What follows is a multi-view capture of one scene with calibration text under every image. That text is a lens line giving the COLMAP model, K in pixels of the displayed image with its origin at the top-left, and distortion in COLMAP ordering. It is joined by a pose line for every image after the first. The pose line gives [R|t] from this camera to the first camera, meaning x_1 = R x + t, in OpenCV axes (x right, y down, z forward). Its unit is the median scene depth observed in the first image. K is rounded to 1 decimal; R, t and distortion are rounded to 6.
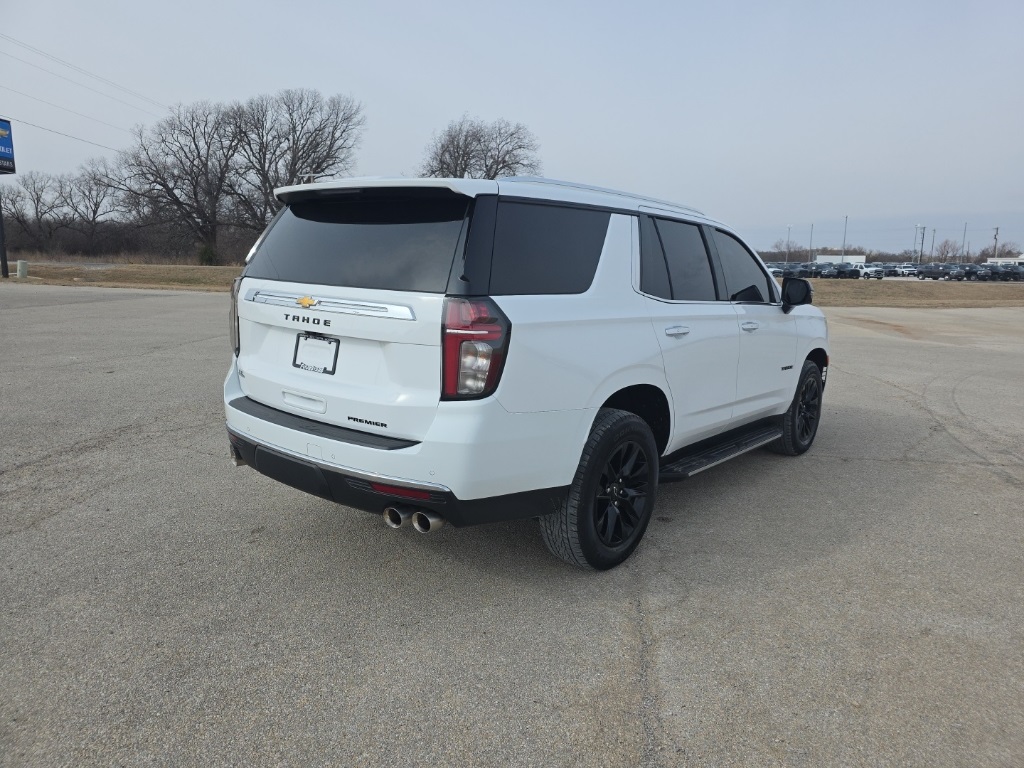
lens RADIAL K [[691.0, 0, 517.4], [0, 691.0, 384.8], [0, 0, 1]] dist [0.063132, -0.055119]
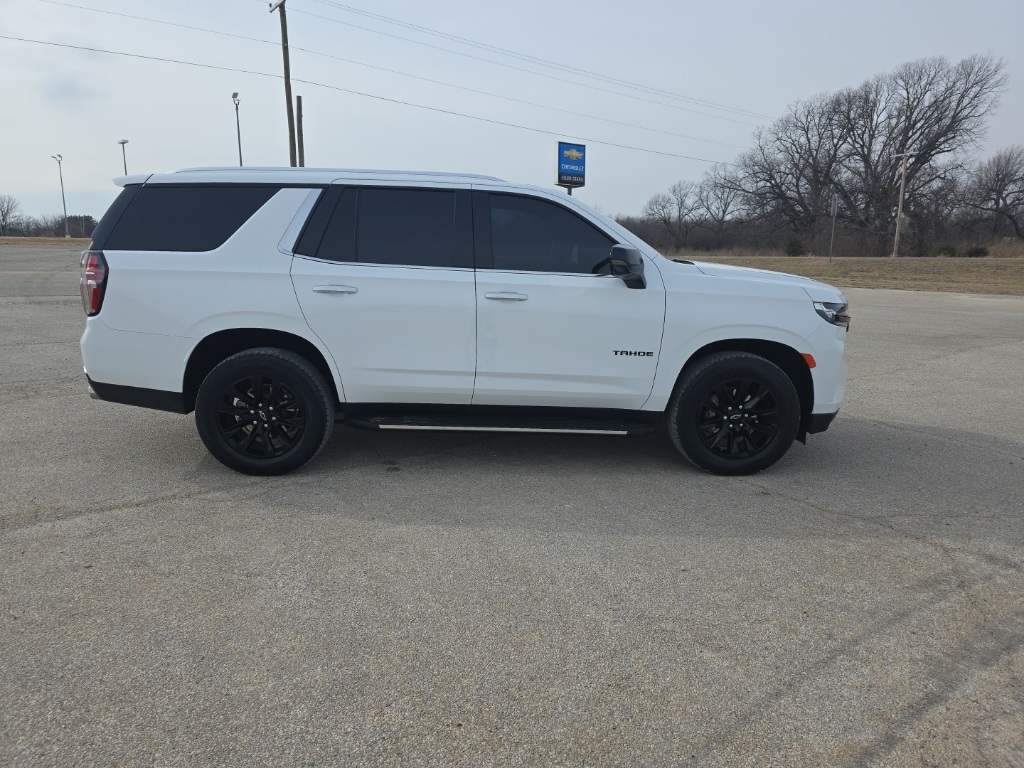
lens RADIAL K [[691.0, 0, 517.4], [0, 691.0, 384.8], [0, 0, 1]] dist [0.063132, -0.055119]
pose [[0.652042, 0.129092, -0.747112, 0.159968], [-0.121912, 0.990428, 0.064736, -0.004168], [0.748318, 0.048871, 0.661538, 0.060701]]
